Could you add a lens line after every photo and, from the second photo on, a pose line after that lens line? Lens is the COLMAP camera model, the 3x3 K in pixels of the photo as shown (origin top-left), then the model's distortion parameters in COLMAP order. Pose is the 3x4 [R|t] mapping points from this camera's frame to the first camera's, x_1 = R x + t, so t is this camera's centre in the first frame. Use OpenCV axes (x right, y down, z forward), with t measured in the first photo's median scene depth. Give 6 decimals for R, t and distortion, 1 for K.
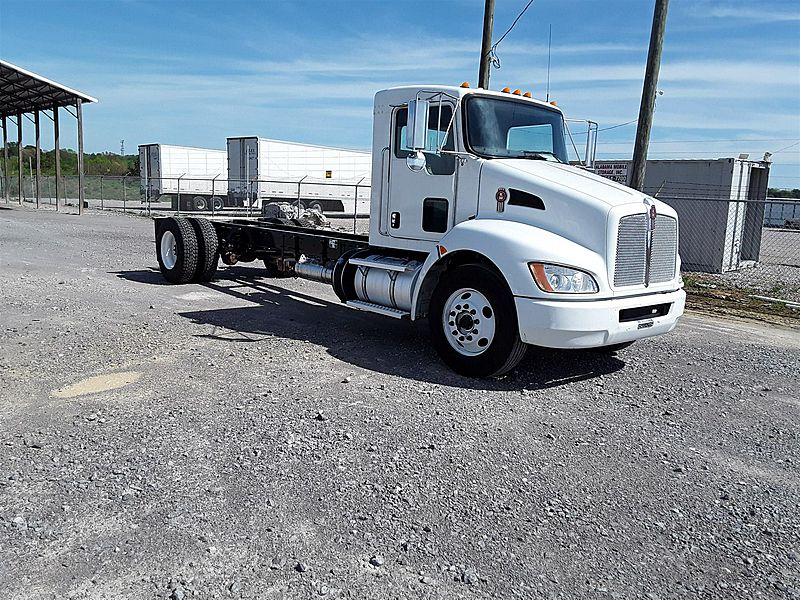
lens RADIAL K [[735.6, 0, 400.0], [0, 735.6, 300.0], [0, 0, 1]] dist [0.152632, 0.000915]
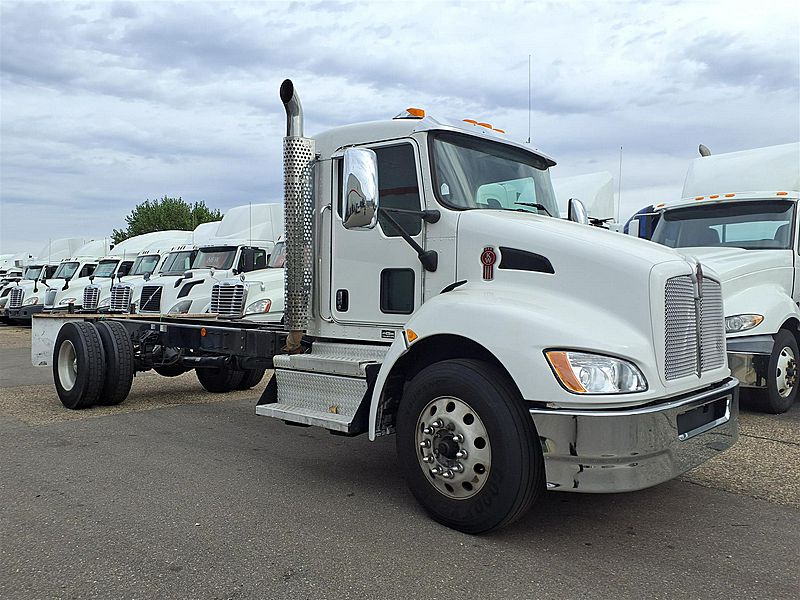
lens RADIAL K [[676.0, 0, 400.0], [0, 676.0, 300.0], [0, 0, 1]] dist [0.030292, 0.001689]
pose [[0.997056, -0.040262, 0.065257, 0.007550], [0.048291, 0.990784, -0.126553, -0.022296], [-0.059560, 0.129332, 0.989811, 0.373084]]
